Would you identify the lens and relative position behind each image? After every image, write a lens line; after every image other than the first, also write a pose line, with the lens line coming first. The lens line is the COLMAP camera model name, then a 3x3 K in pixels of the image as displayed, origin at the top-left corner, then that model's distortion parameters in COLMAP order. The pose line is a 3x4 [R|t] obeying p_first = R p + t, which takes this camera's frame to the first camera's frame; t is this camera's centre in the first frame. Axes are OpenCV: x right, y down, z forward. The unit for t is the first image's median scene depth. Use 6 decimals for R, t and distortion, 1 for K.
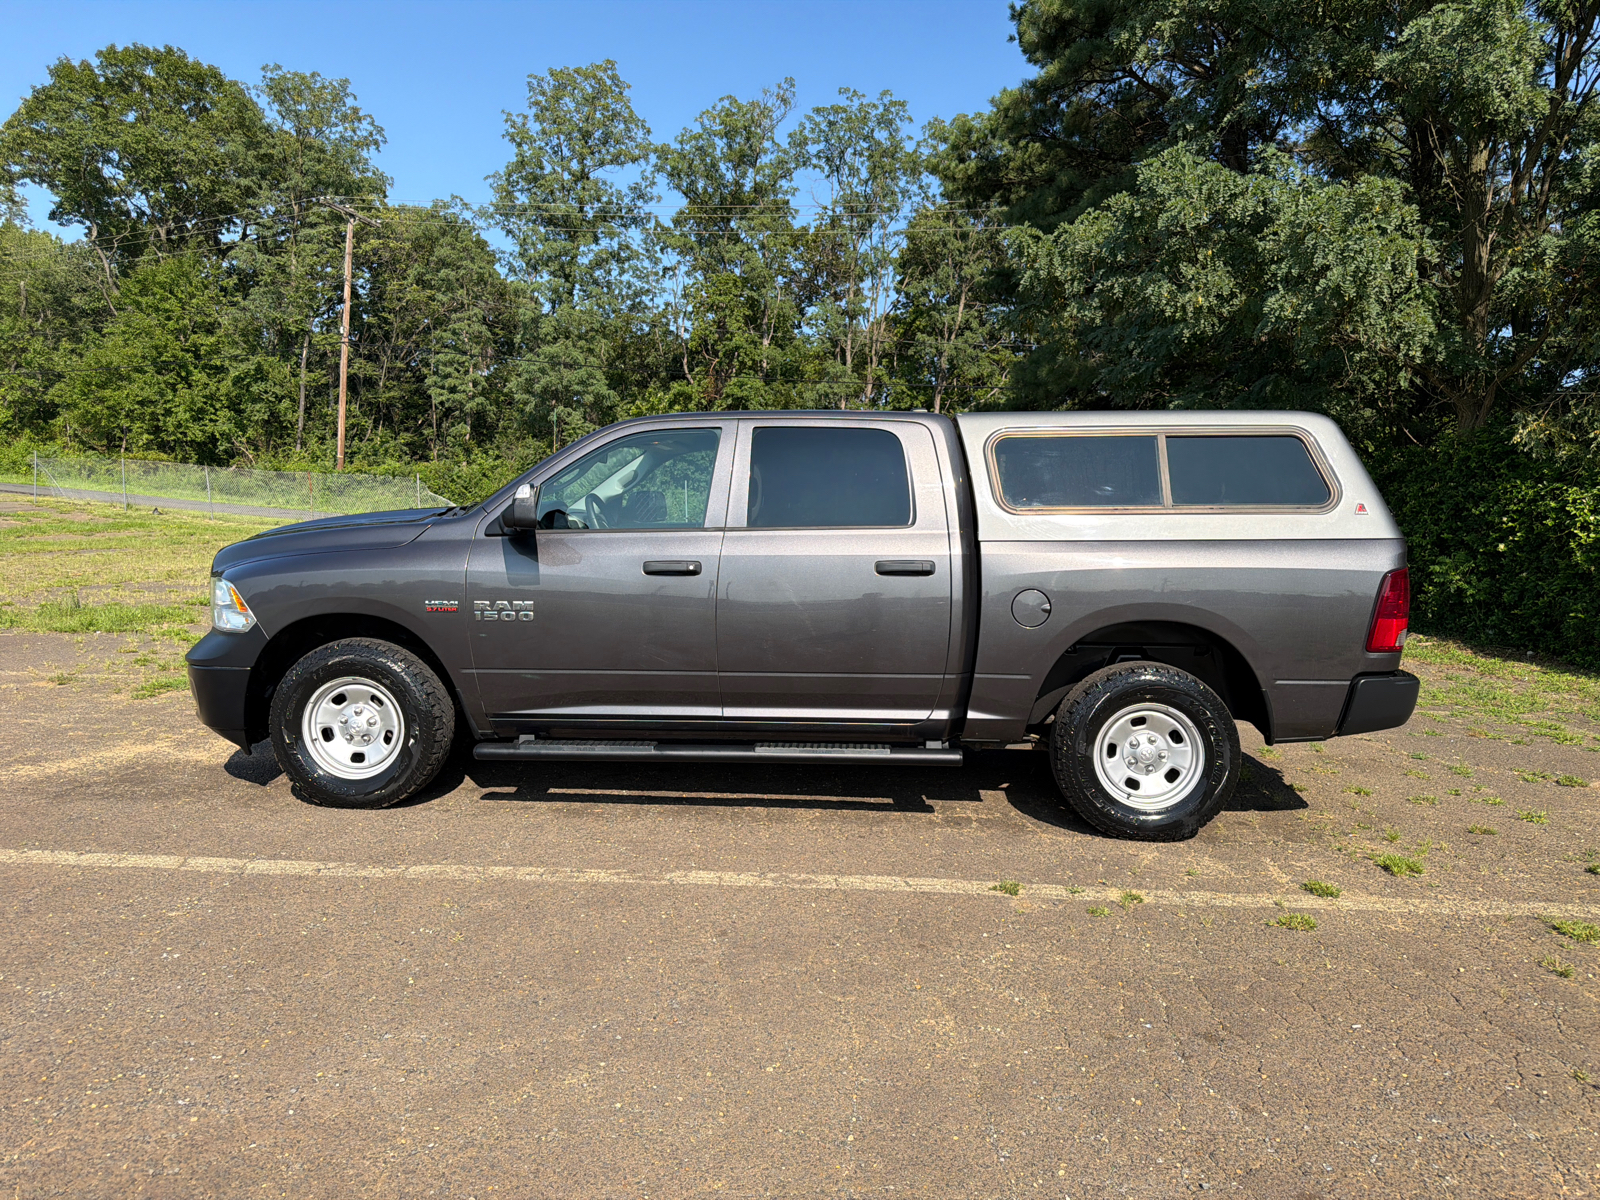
lens RADIAL K [[1124.4, 0, 800.3], [0, 1124.4, 607.9], [0, 0, 1]] dist [0.048700, -0.064628]
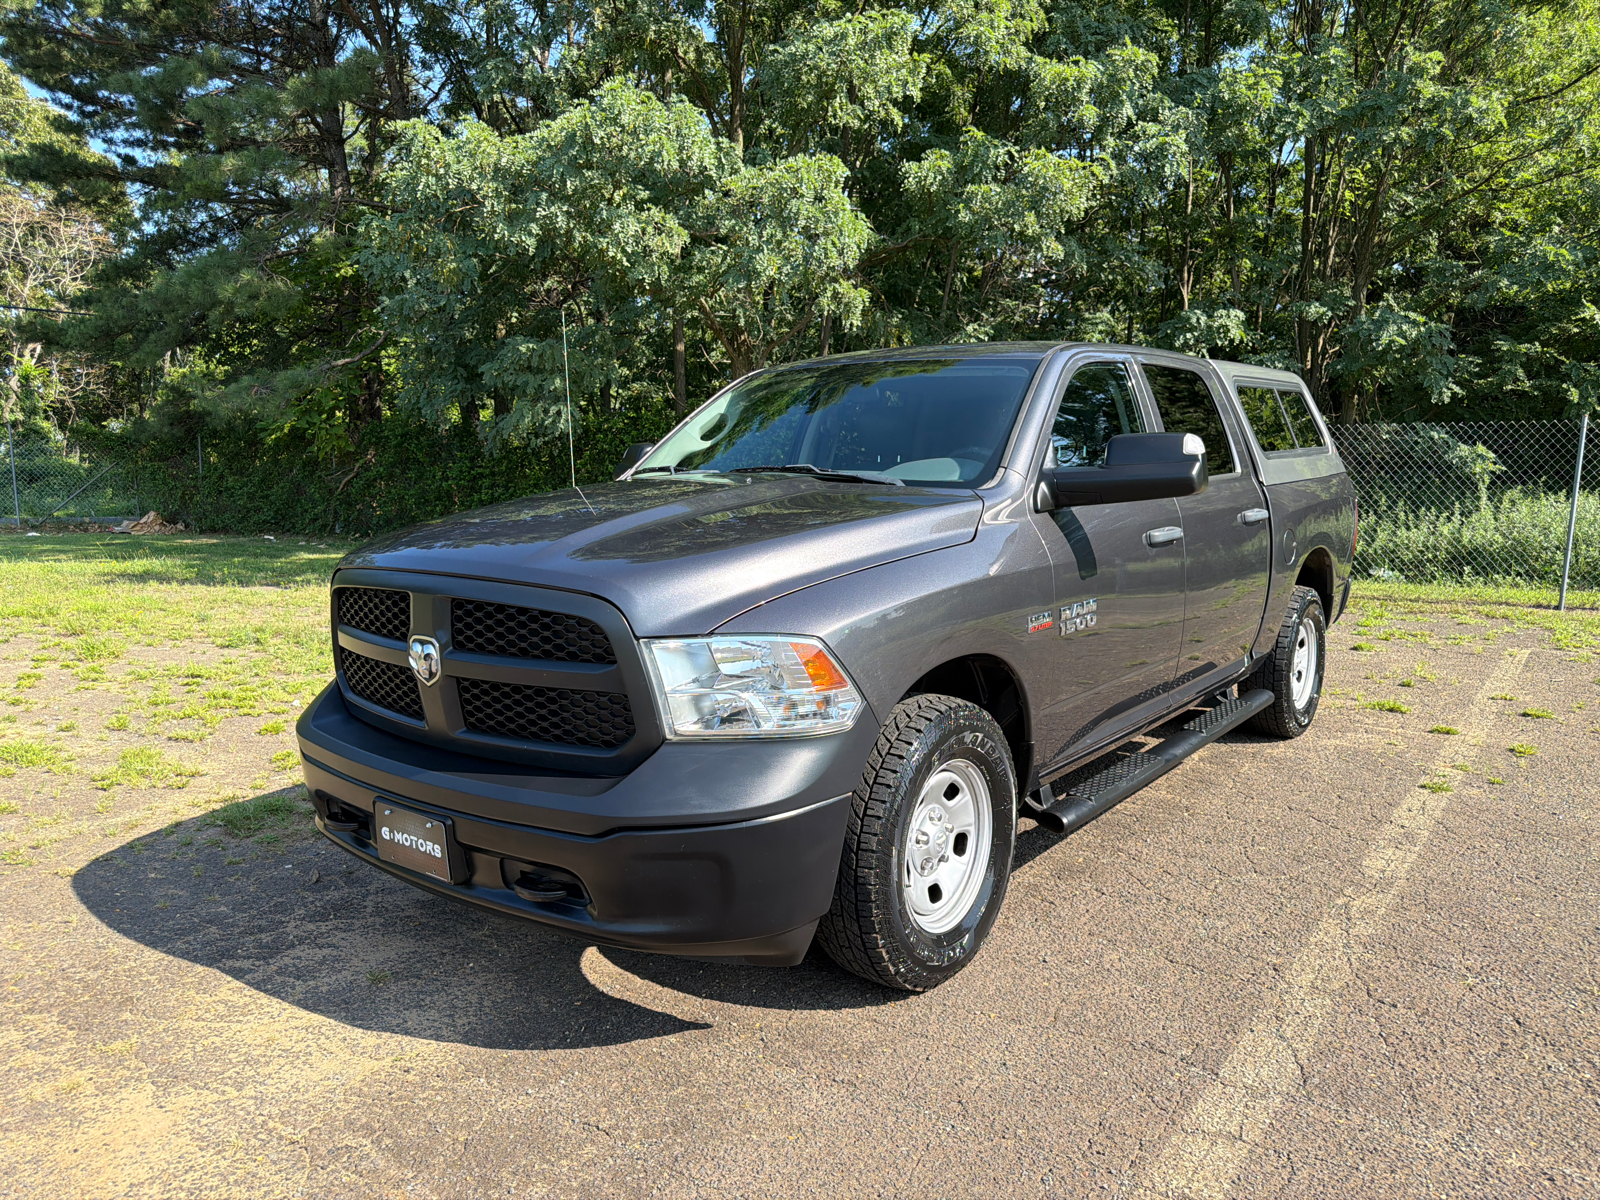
lens RADIAL K [[1128.4, 0, 803.3], [0, 1128.4, 613.7], [0, 0, 1]] dist [0.015155, -0.022595]
pose [[0.572780, -0.130855, 0.809197, -0.916069], [0.088032, 0.991286, 0.097987, -0.081731], [-0.814968, 0.015110, 0.579309, 0.725220]]
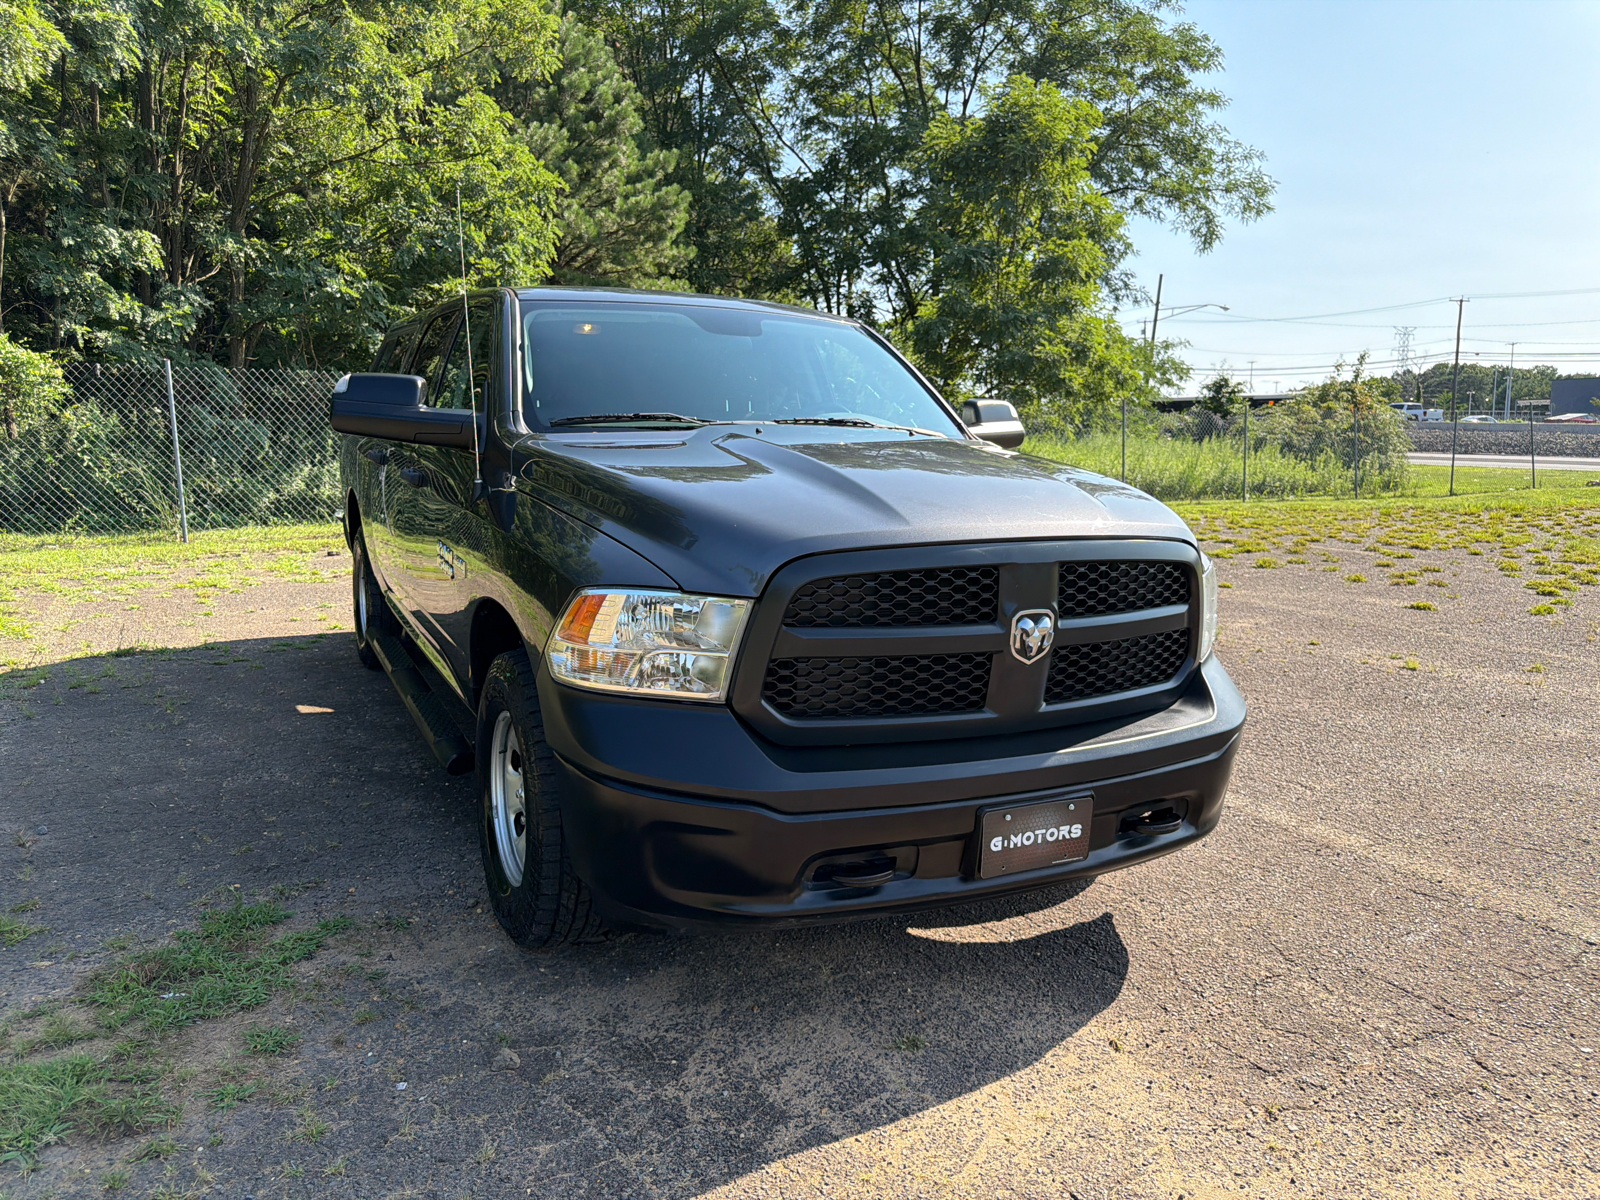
lens RADIAL K [[1128.4, 0, 803.3], [0, 1128.4, 613.7], [0, 0, 1]] dist [0.015155, -0.022595]
pose [[-0.484963, -0.179491, 0.855917, -0.951394], [0.041950, 0.972810, 0.227773, -0.148647], [-0.873528, 0.146367, -0.464248, 1.520911]]
